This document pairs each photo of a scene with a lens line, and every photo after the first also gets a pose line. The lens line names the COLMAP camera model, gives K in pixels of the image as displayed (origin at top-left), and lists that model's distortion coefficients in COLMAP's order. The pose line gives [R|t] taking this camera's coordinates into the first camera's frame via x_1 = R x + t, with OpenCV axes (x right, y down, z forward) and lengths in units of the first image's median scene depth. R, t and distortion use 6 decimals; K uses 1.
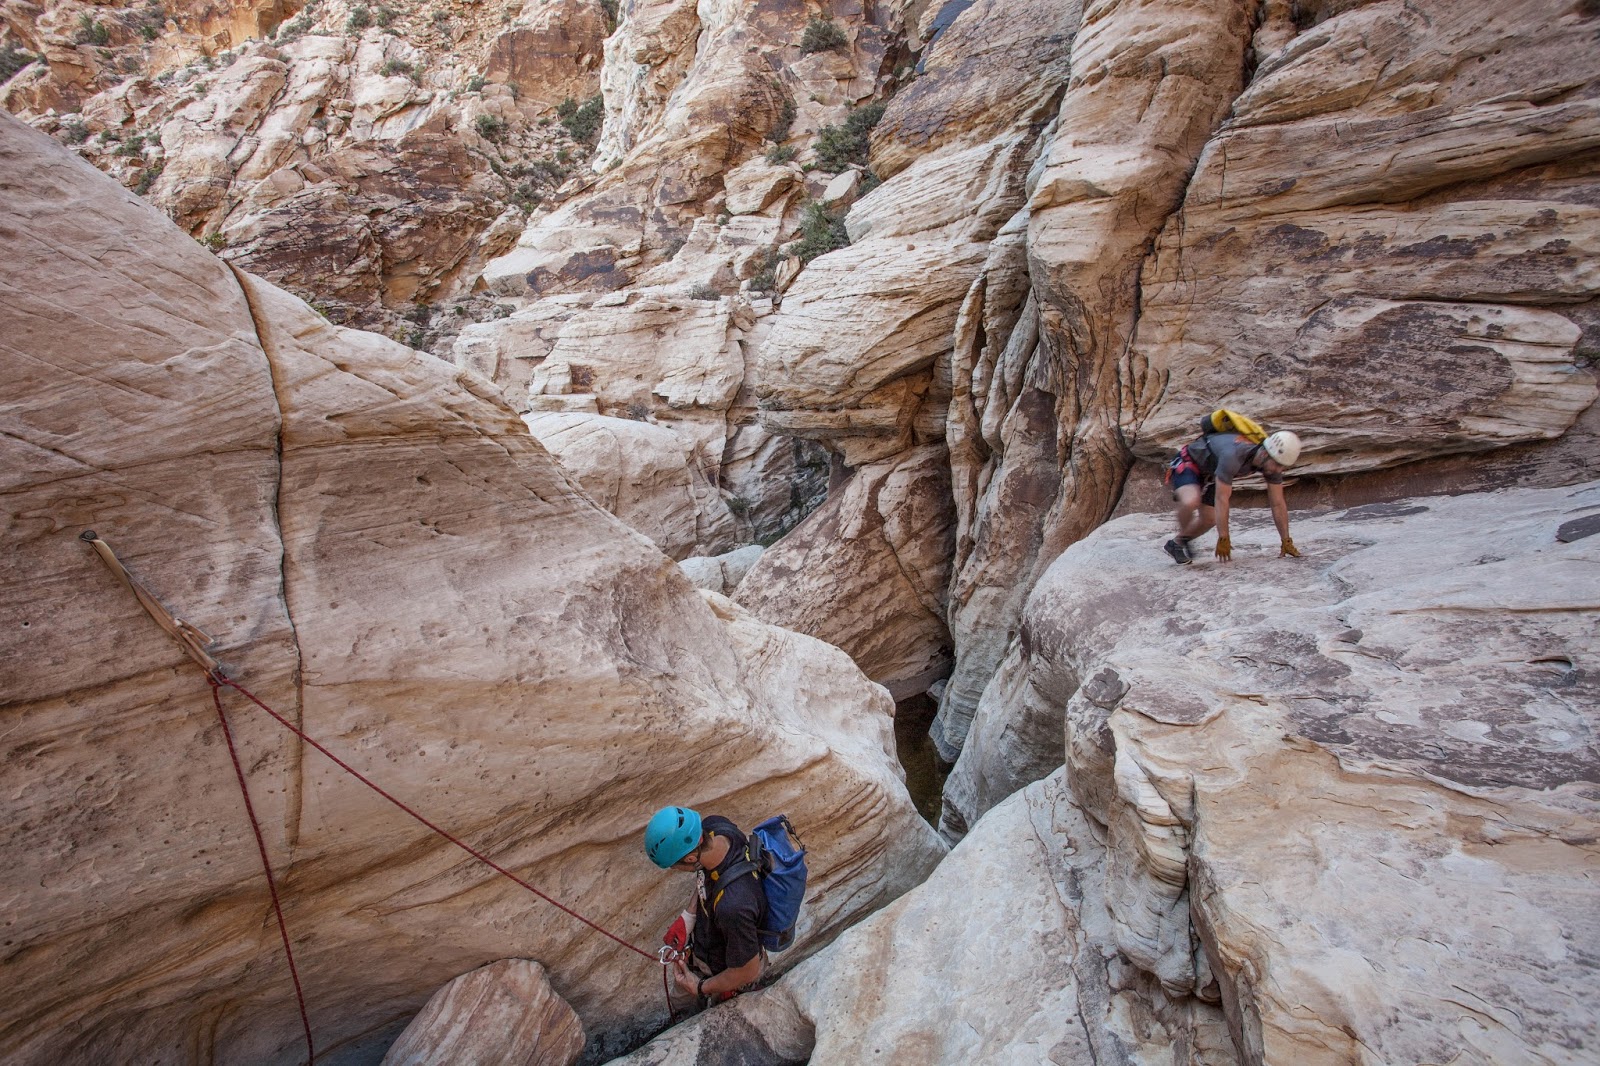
lens RADIAL K [[753.8, 0, 783.0], [0, 753.8, 529.9], [0, 0, 1]] dist [-0.064324, 0.000017]
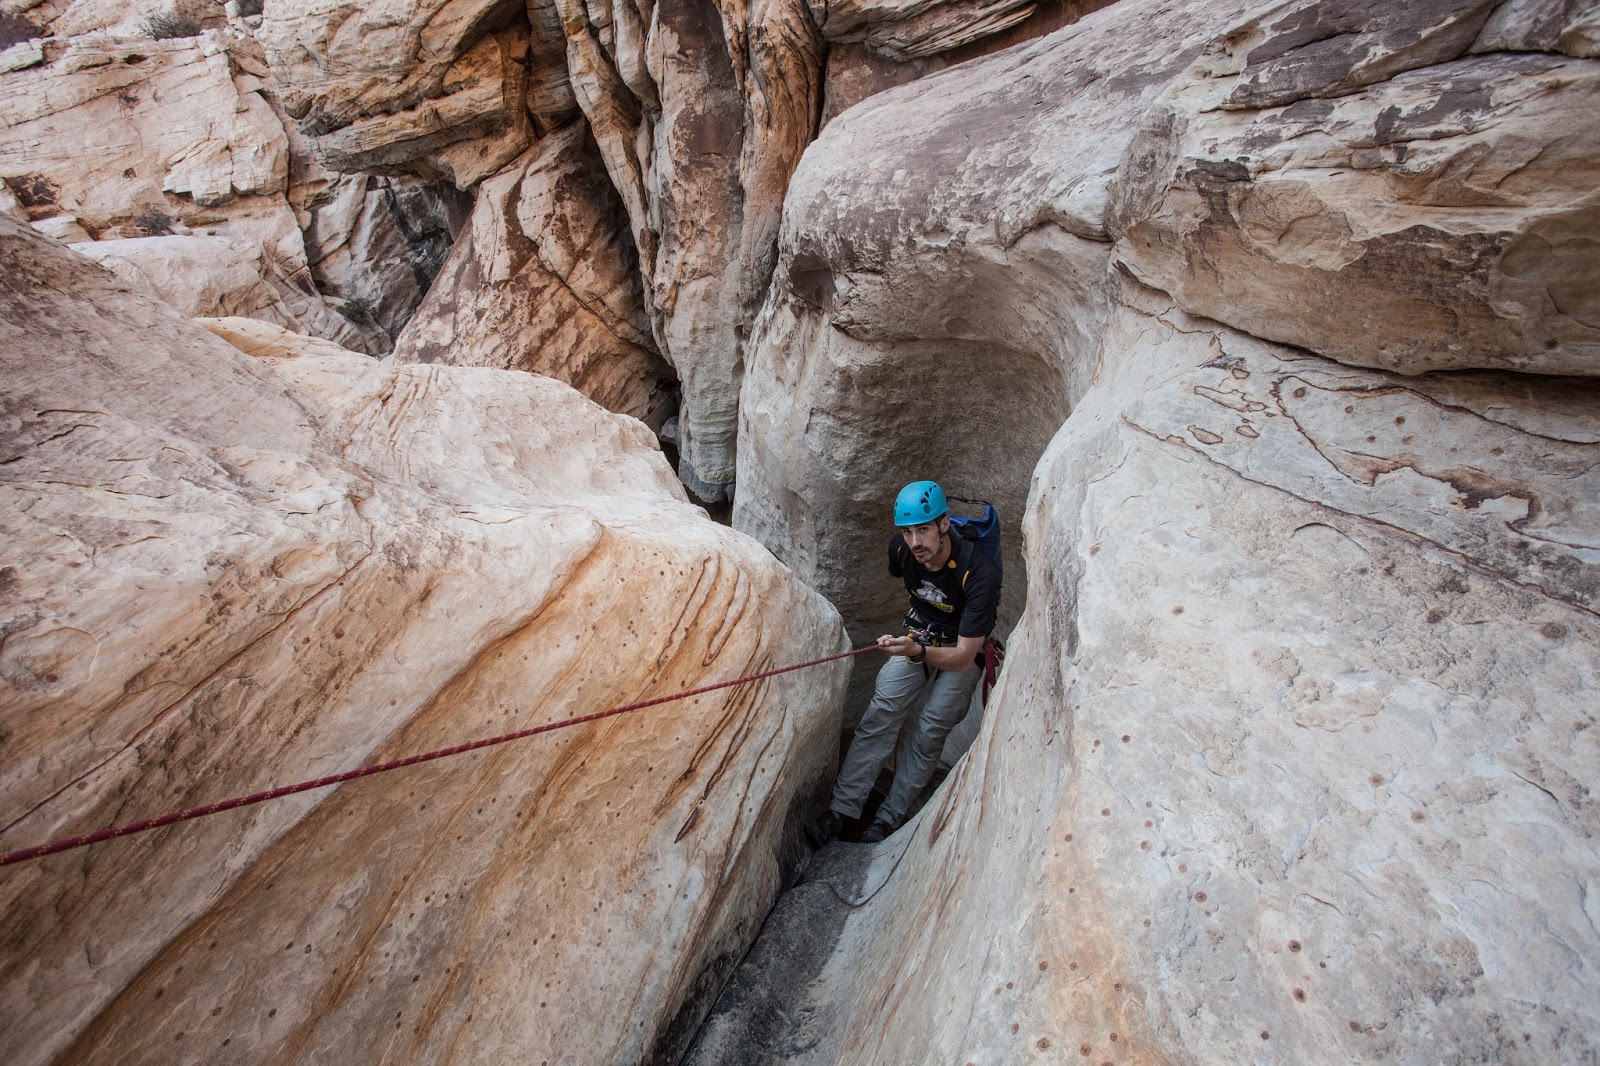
lens RADIAL K [[794.6, 0, 782.1], [0, 794.6, 539.3], [0, 0, 1]] dist [-0.067575, 0.037538]
pose [[0.876990, -0.377607, 0.297154, 0.003474], [0.264843, 0.895860, 0.356781, 0.038050], [-0.400932, -0.234194, 0.885667, 0.126386]]
